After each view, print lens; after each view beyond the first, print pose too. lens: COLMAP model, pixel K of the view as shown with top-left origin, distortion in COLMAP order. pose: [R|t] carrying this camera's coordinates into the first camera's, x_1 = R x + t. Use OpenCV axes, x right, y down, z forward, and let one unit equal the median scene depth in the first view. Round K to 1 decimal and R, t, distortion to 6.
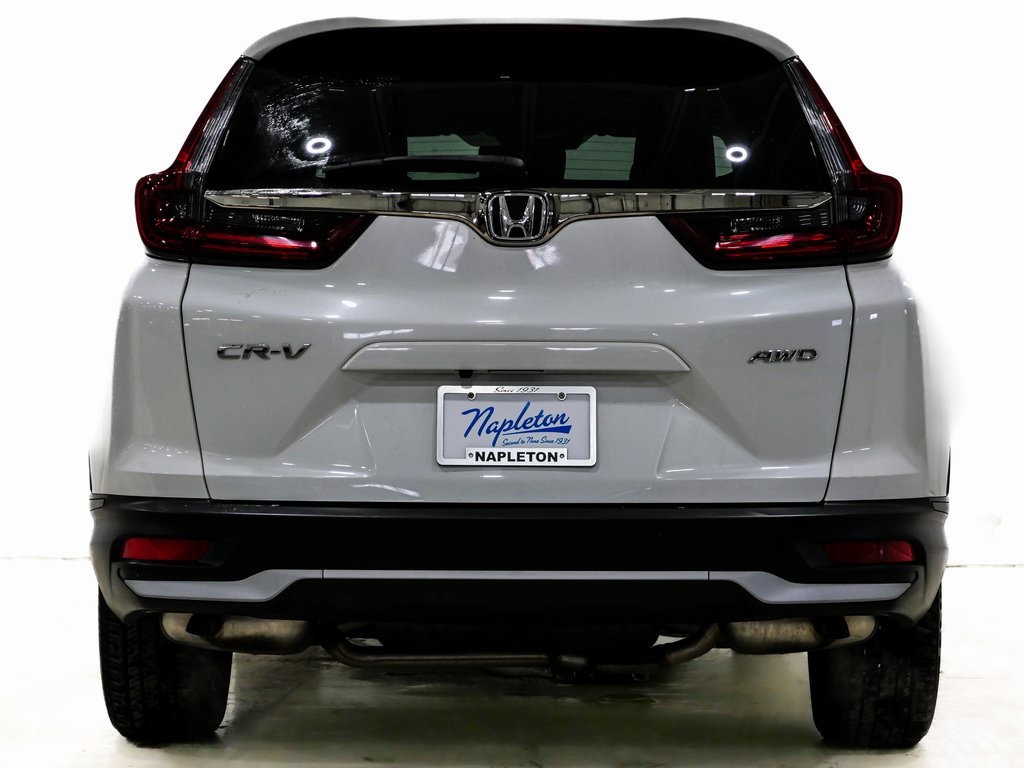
lens RADIAL K [[2825.0, 0, 511.6], [0, 2825.0, 383.8], [0, 0, 1]] dist [0.079660, 0.000000]
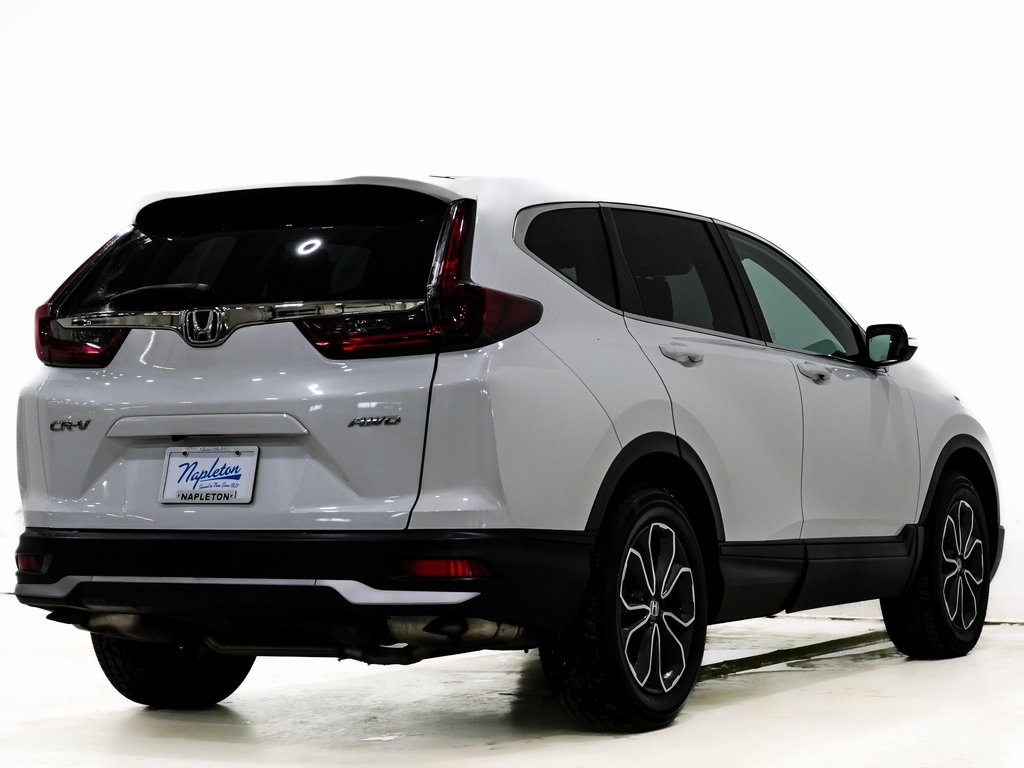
lens RADIAL K [[2616.2, 0, 511.9], [0, 2616.2, 379.5], [0, 0, 1]] dist [0.045093, 0.000000]
pose [[0.875698, -0.025814, -0.482169, 0.760734], [0.003222, 0.998860, -0.047624, 0.029994], [0.482849, 0.040151, 0.874783, -0.066680]]
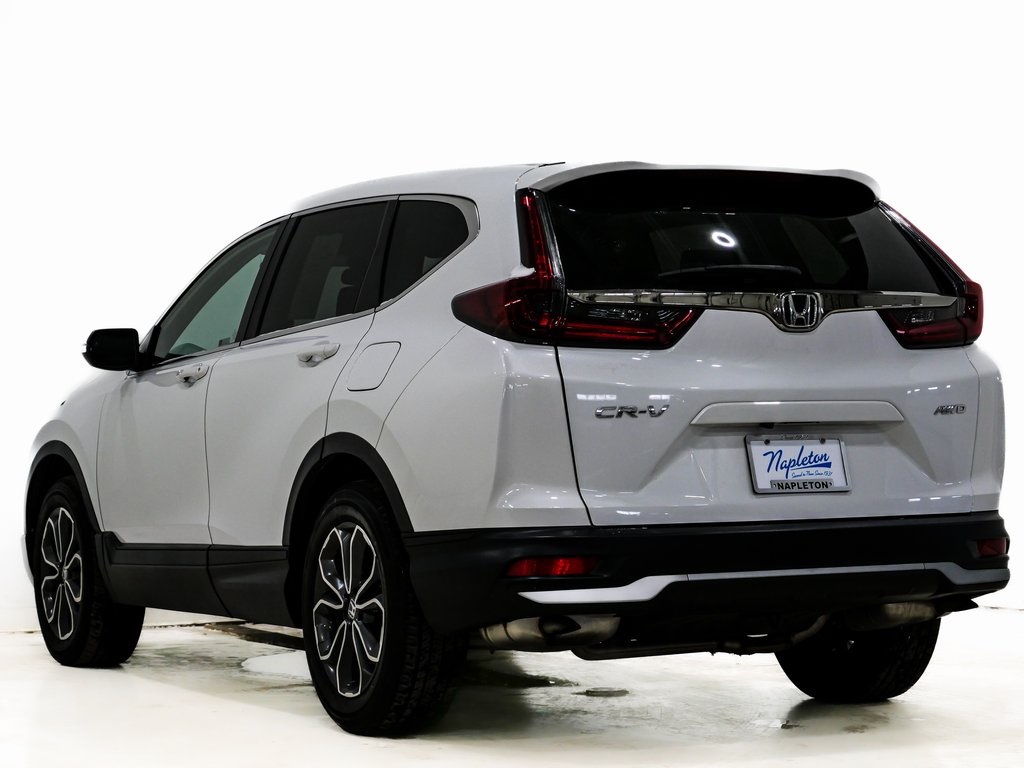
lens RADIAL K [[2653.9, 0, 512.8], [0, 2653.9, 388.2], [0, 0, 1]] dist [0.055248, 0.000000]
pose [[0.881838, -0.010842, 0.471429, -0.724213], [0.032508, 0.998755, -0.037837, 0.022748], [-0.470431, 0.048691, 0.881092, -0.068375]]
